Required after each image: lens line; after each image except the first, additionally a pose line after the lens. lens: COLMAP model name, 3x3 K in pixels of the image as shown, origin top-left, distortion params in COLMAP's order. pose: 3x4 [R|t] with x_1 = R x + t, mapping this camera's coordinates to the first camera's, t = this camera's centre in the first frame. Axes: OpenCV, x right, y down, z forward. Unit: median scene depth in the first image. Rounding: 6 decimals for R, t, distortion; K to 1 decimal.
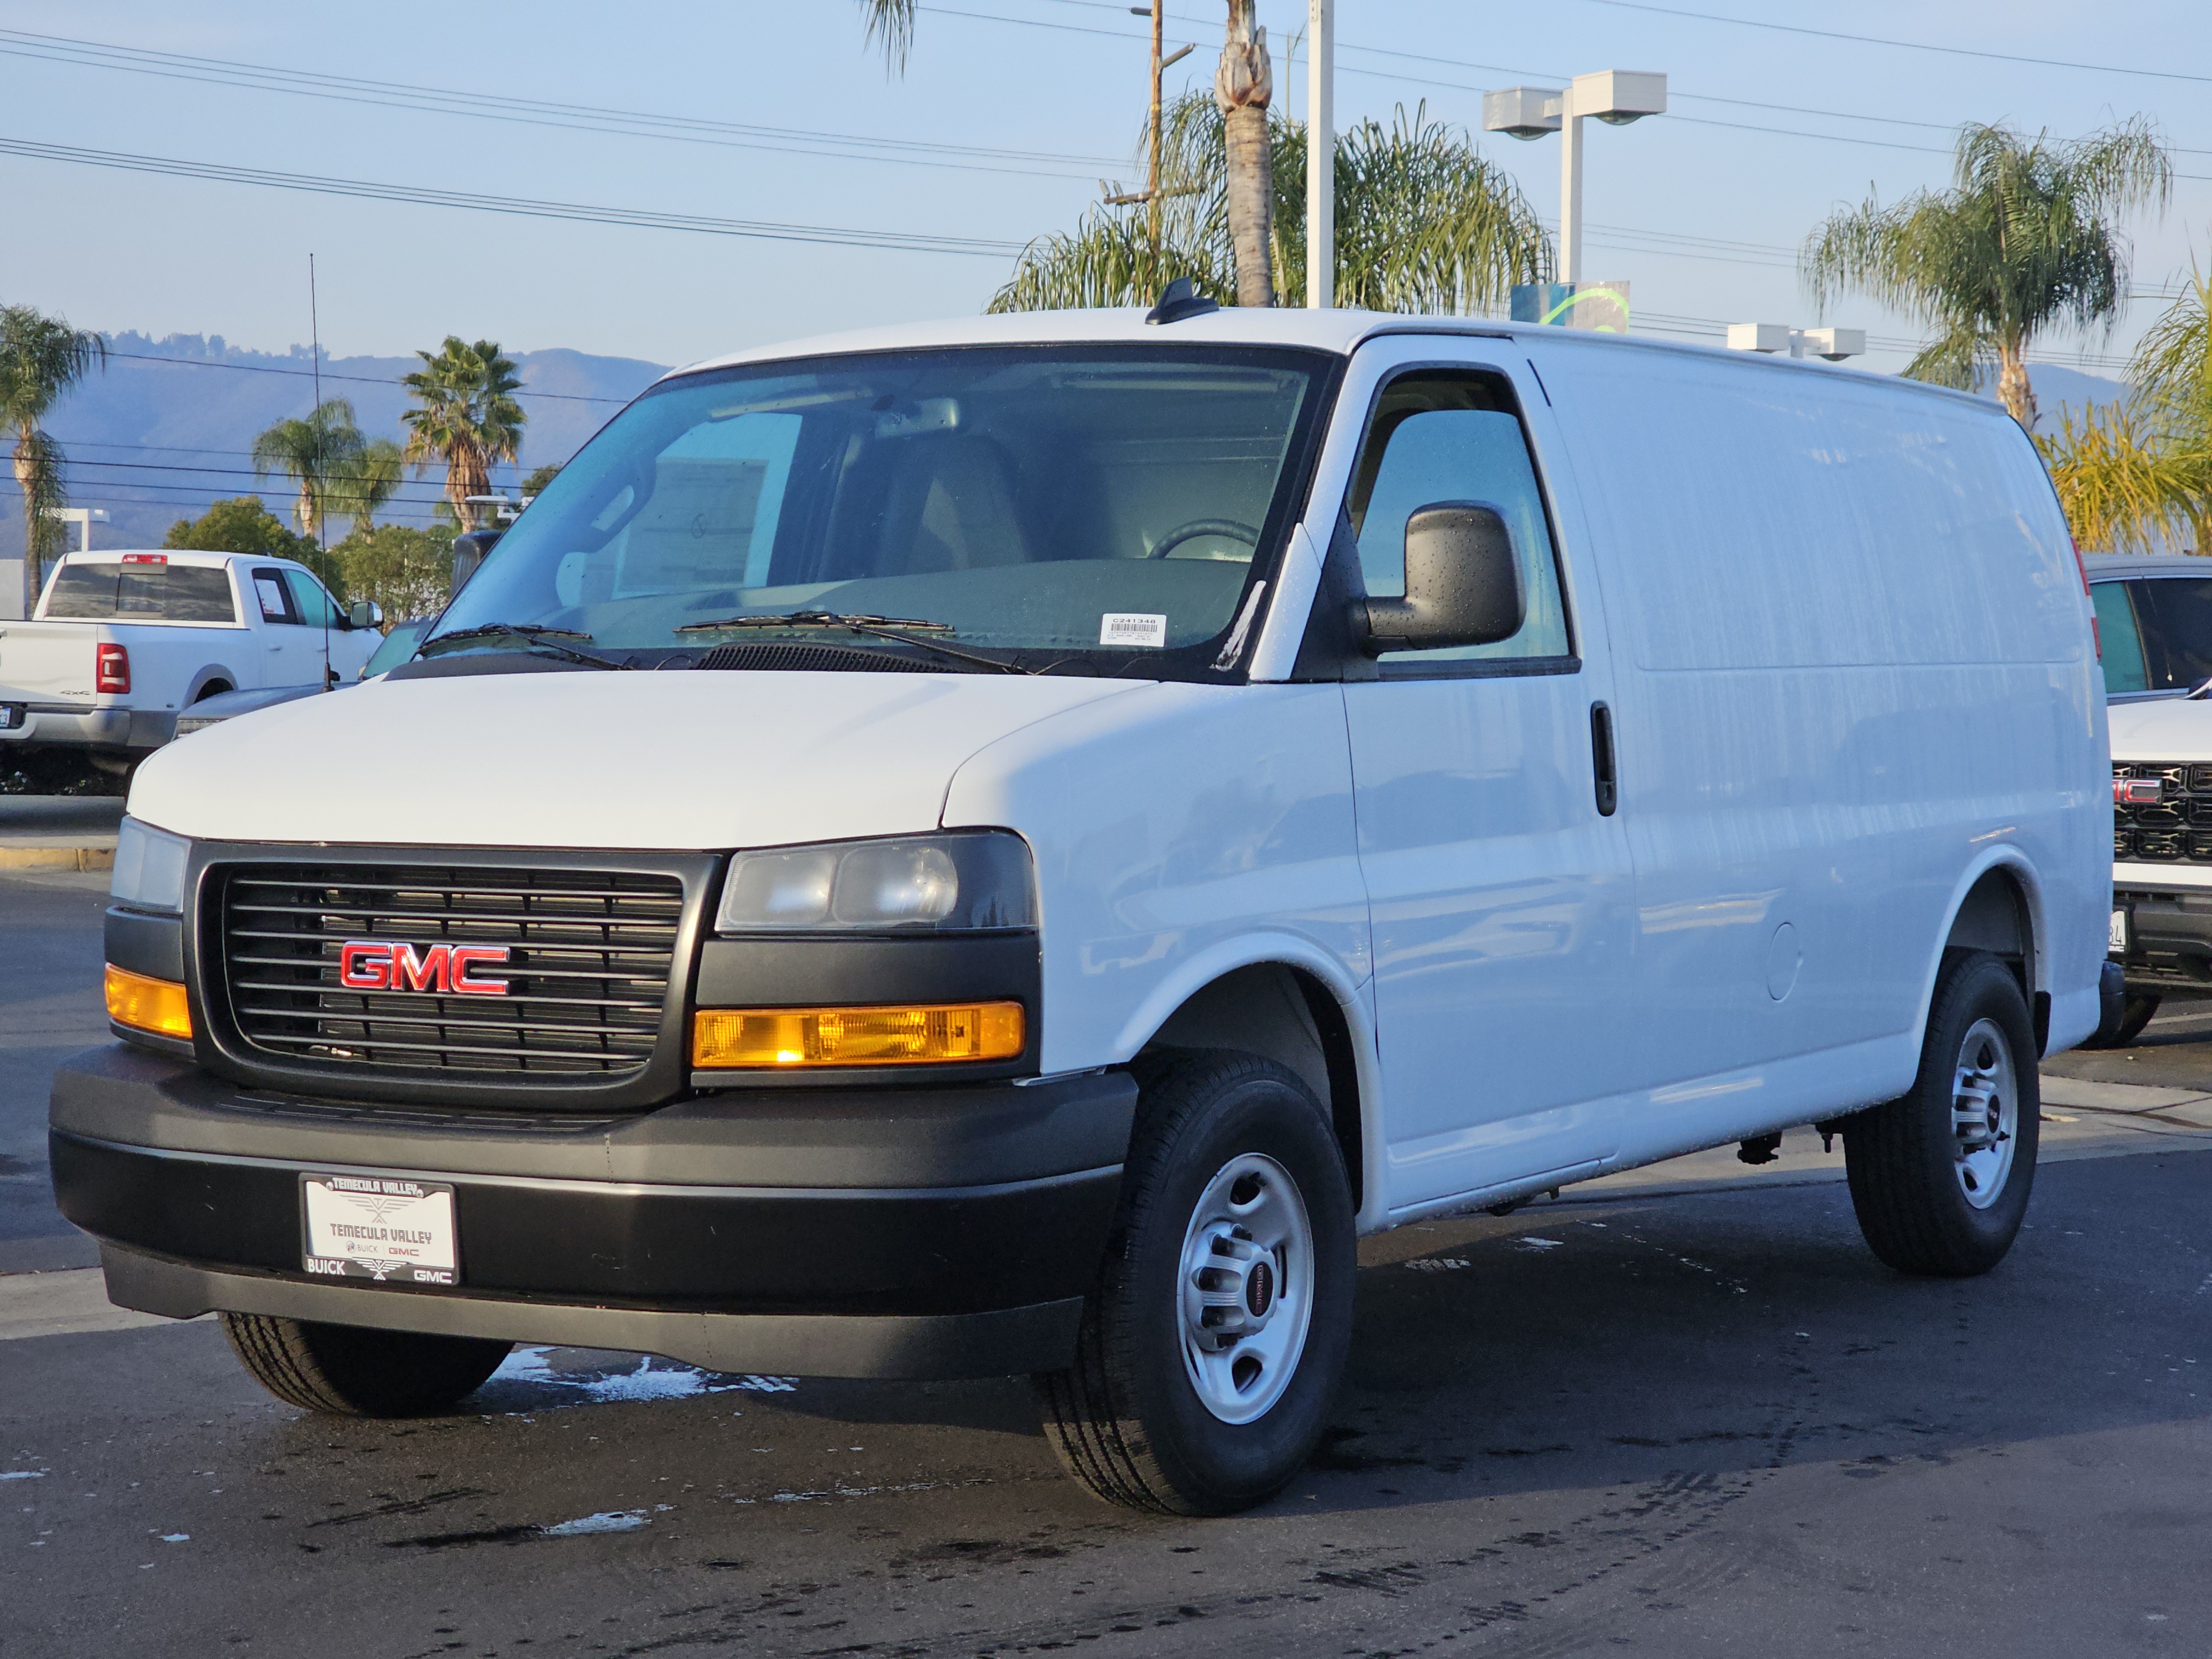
lens RADIAL K [[4411.7, 0, 1107.5], [0, 4411.7, 828.8], [0, 0, 1]] dist [-0.403425, 8.222653]
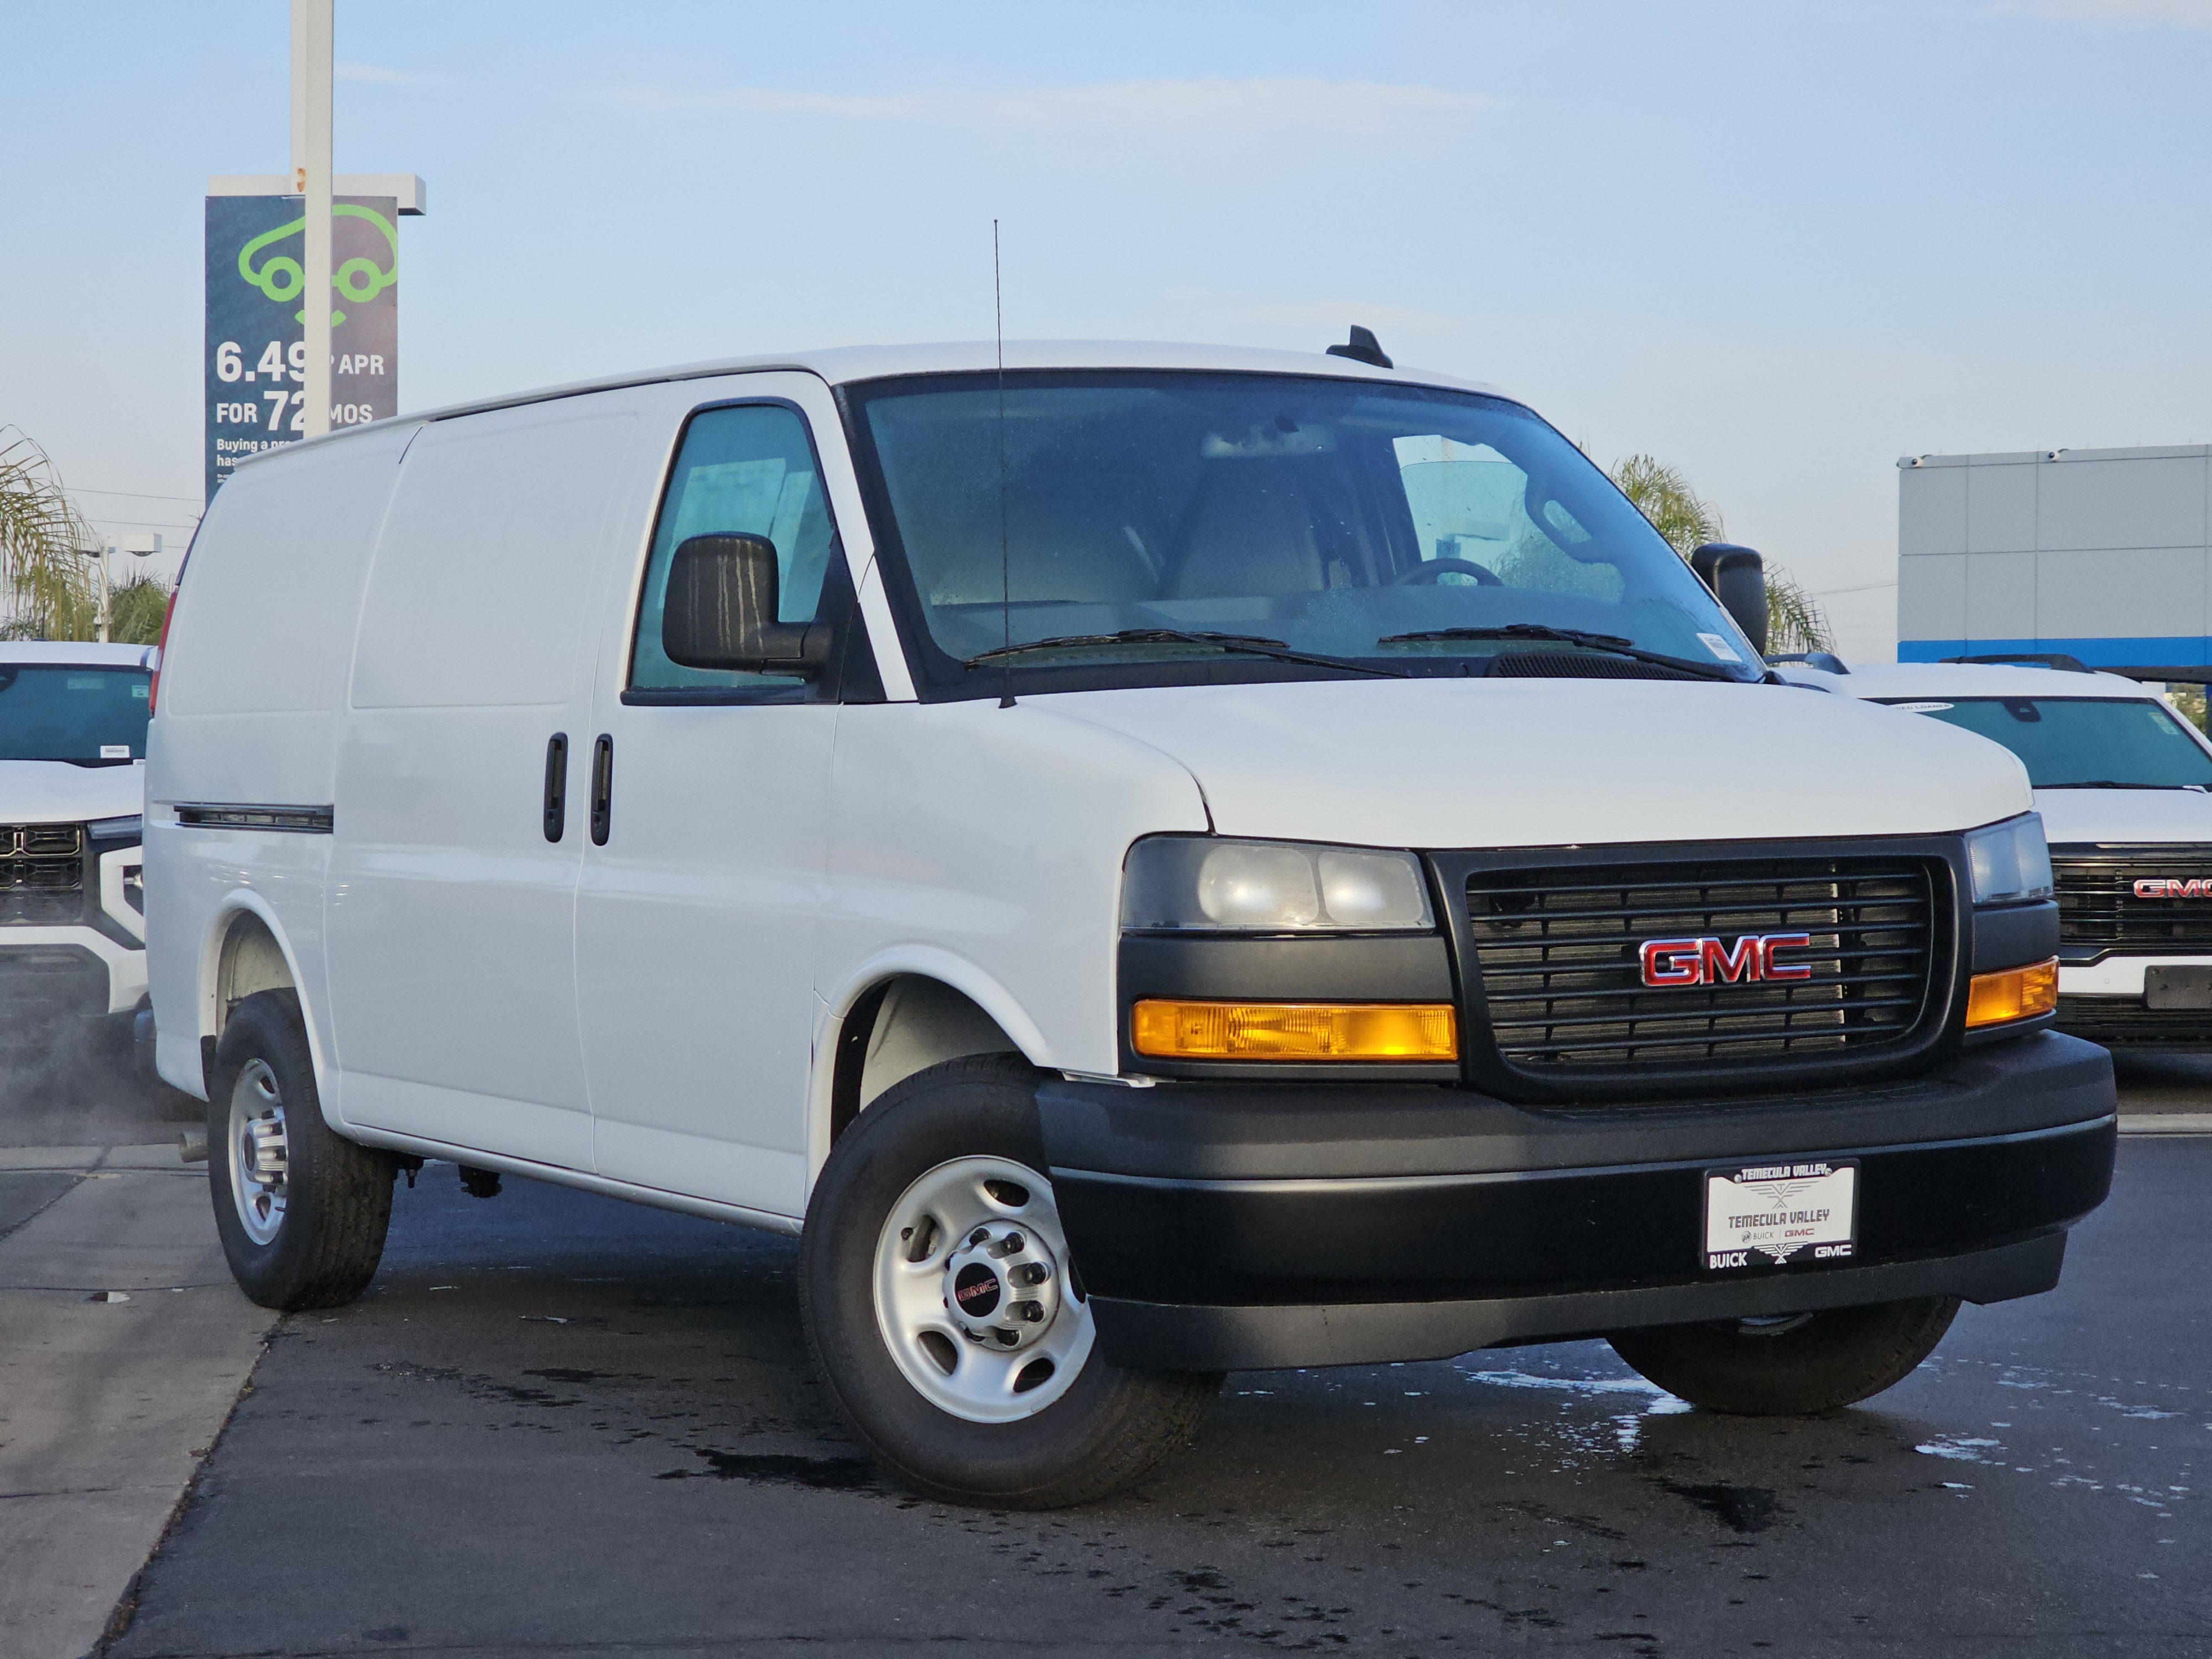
lens RADIAL K [[4411.7, 0, 1107.5], [0, 4411.7, 828.8], [0, 0, 1]] dist [-0.403425, 8.222653]
pose [[0.450240, -0.022090, 0.892635, -1.139260], [0.048374, 0.998829, 0.000318, -0.006342], [-0.891596, 0.043037, 0.450781, 0.670577]]
